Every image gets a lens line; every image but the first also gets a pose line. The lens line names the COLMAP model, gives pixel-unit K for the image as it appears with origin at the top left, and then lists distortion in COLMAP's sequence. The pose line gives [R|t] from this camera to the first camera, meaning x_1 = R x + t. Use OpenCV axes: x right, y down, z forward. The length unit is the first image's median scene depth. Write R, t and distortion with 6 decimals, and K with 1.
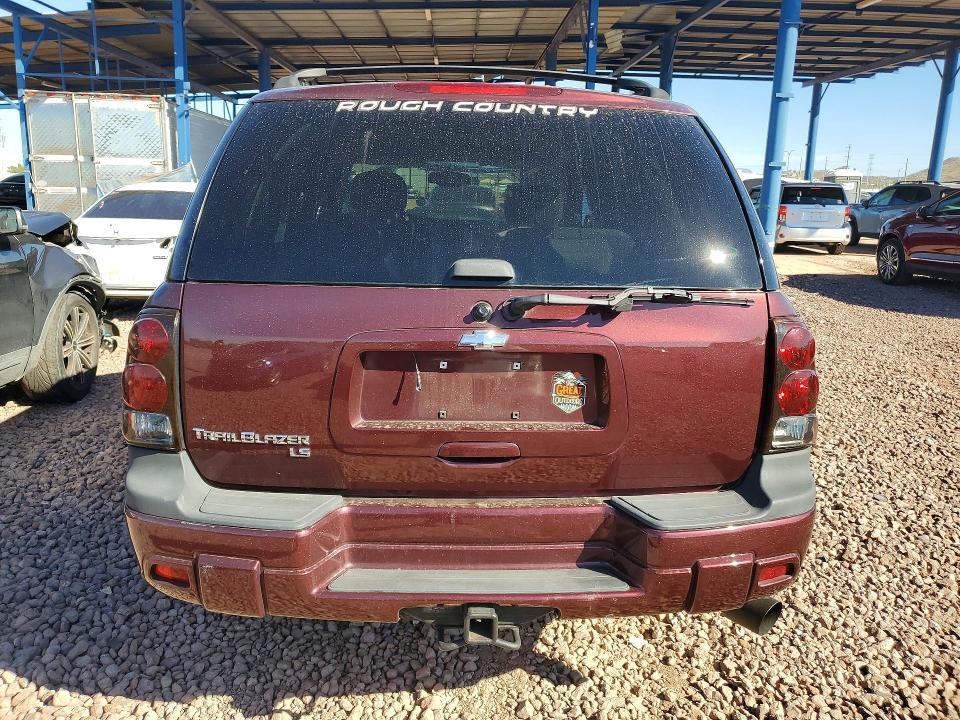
lens RADIAL K [[760.8, 0, 477.6], [0, 760.8, 354.0], [0, 0, 1]] dist [0.032073, 0.007157]
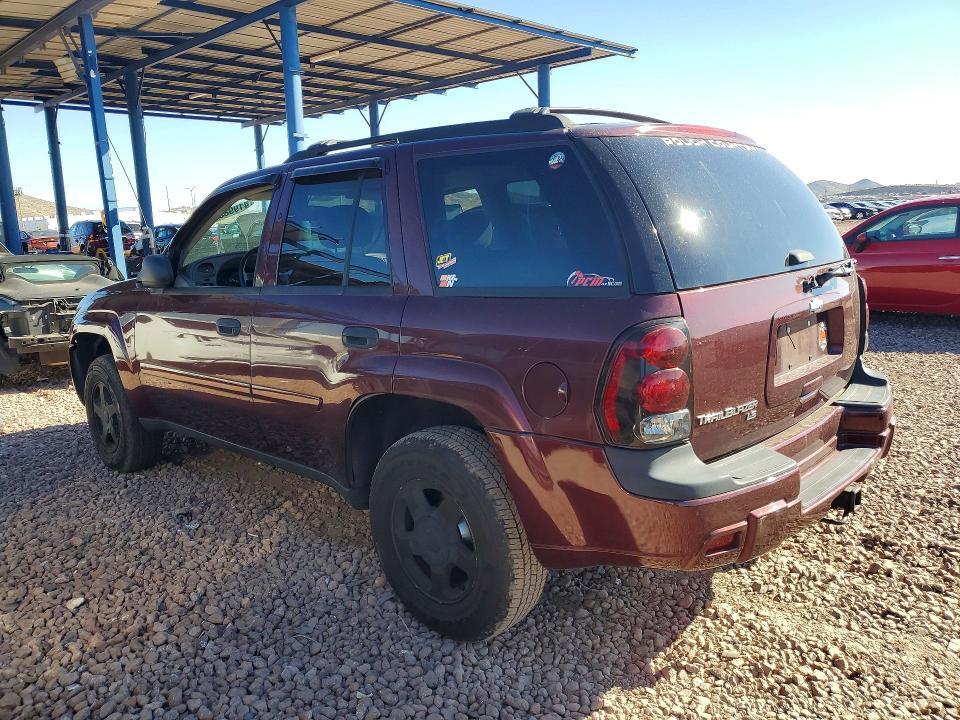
lens RADIAL K [[760.8, 0, 473.8], [0, 760.8, 361.6], [0, 0, 1]] dist [0.032073, 0.007157]
pose [[0.713344, -0.186262, 0.675608, -0.188934], [0.209927, 0.976559, 0.047580, -0.015840], [-0.668633, 0.107887, 0.735724, 0.048967]]
